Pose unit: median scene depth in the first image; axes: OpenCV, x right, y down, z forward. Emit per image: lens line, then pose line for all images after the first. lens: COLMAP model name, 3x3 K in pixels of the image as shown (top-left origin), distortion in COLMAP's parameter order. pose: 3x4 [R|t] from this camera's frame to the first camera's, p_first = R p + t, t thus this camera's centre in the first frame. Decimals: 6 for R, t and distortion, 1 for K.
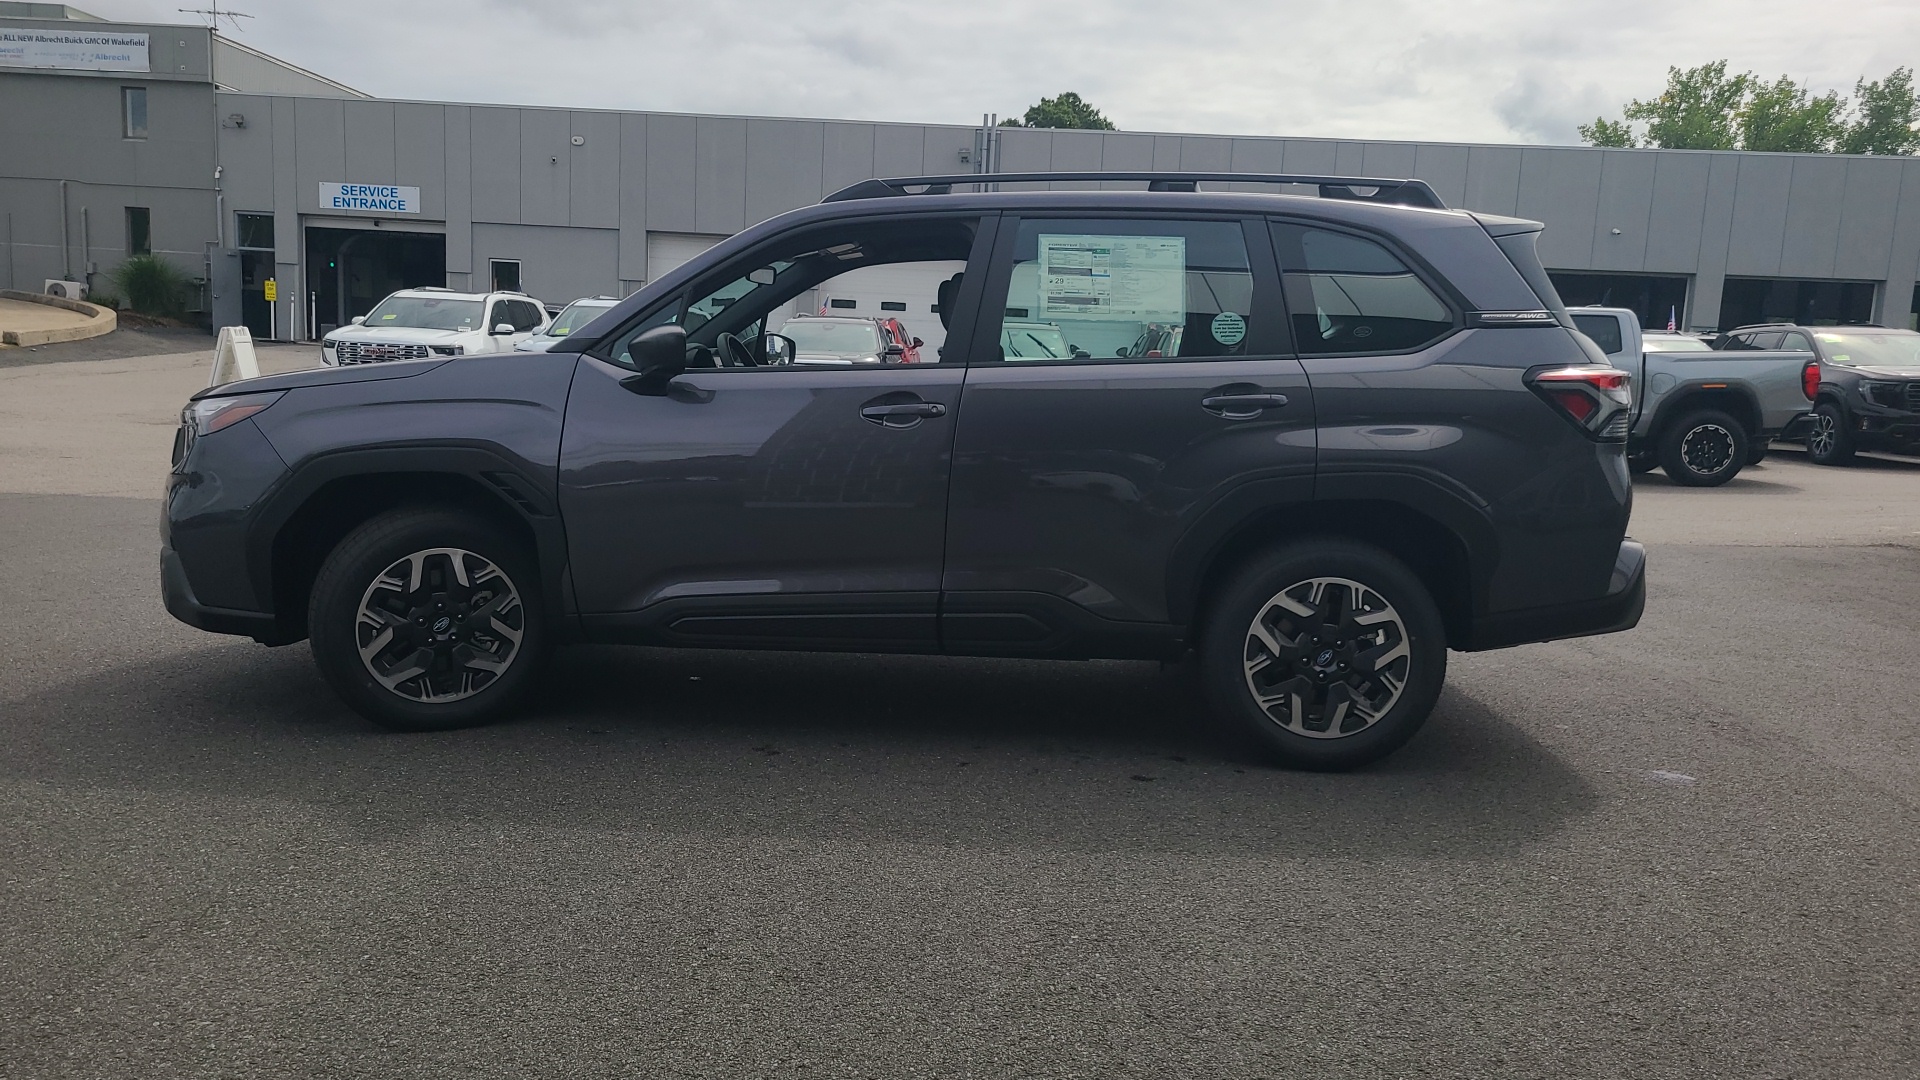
lens RADIAL K [[1450.9, 0, 943.6], [0, 1450.9, 537.2], [0, 0, 1]] dist [0.041178, -0.006795]
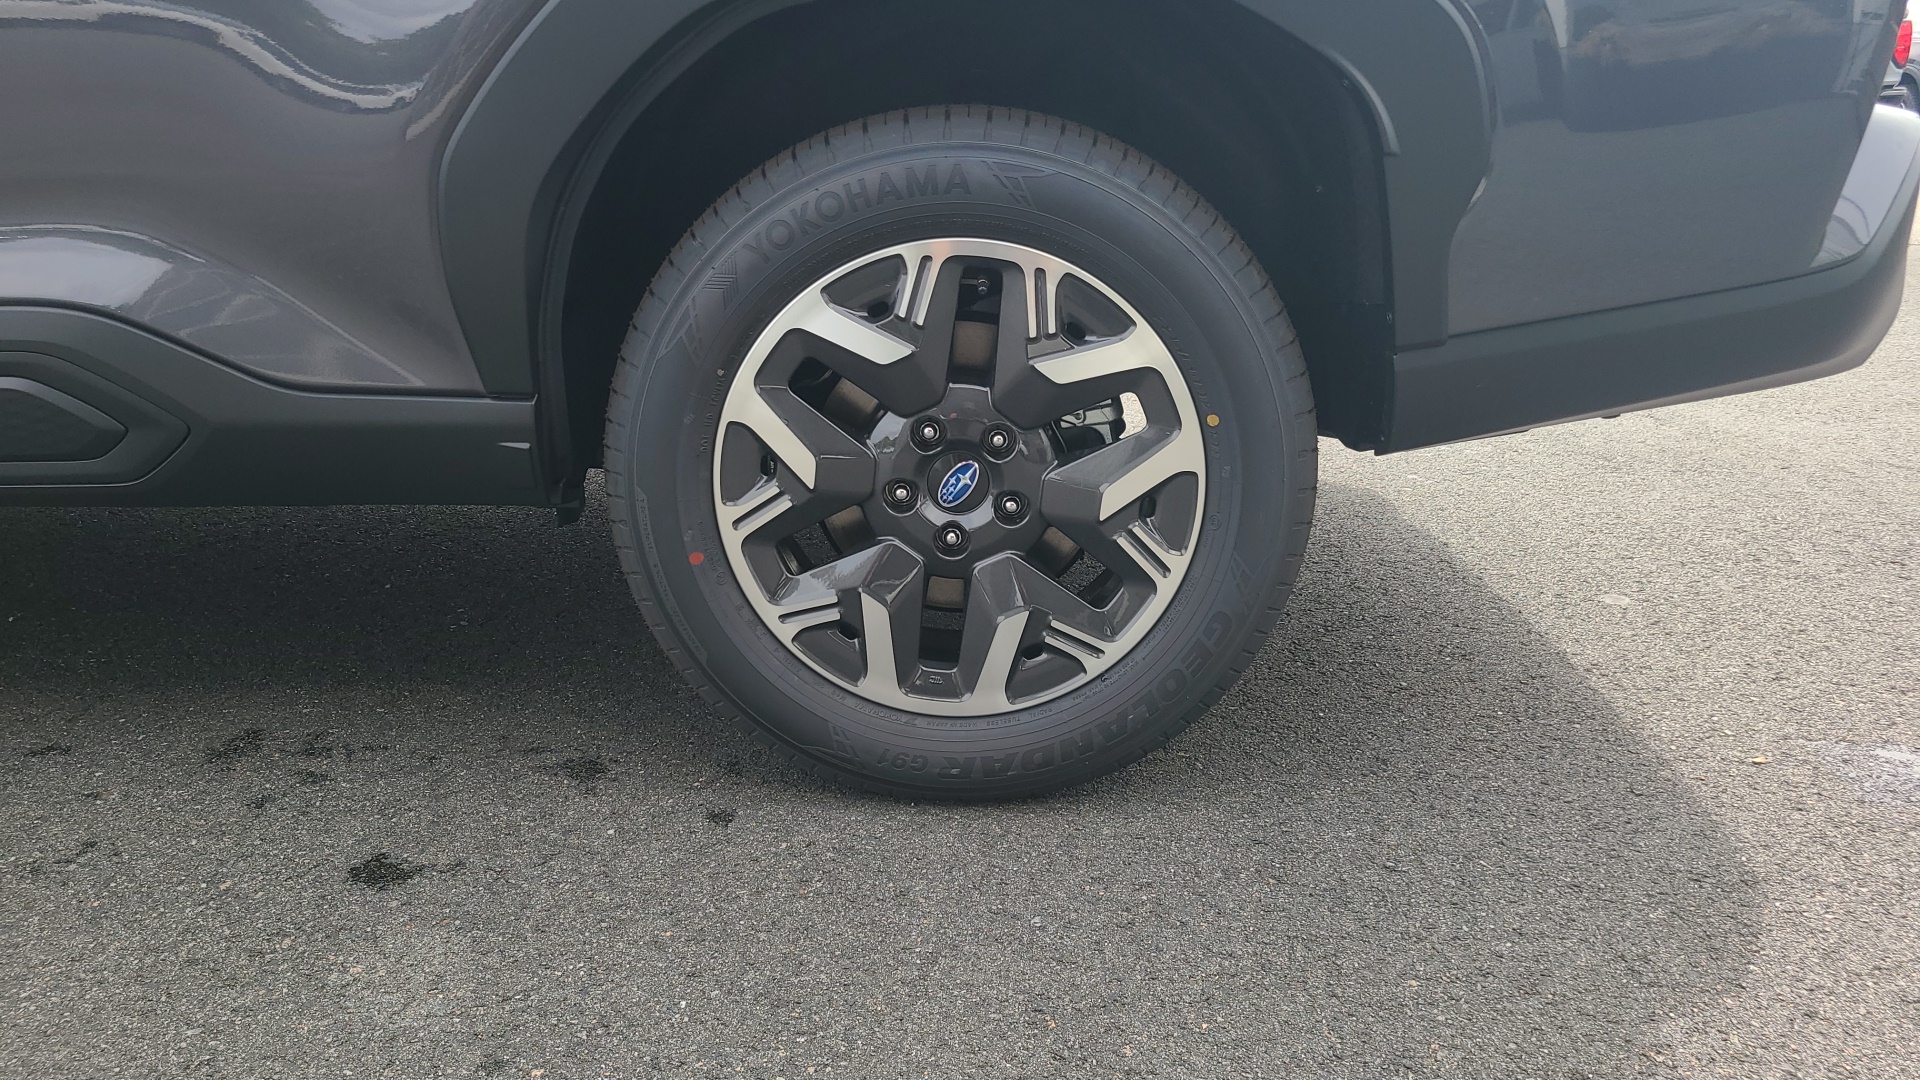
lens RADIAL K [[1504.0, 0, 946.4], [0, 1504.0, 542.8], [0, 0, 1]] dist [0.044457, -0.008944]
pose [[0.999459, -0.029656, 0.014202, 0.254957], [0.026962, 0.986378, 0.162272, 0.039725], [-0.018821, -0.161801, 0.986644, 0.657237]]
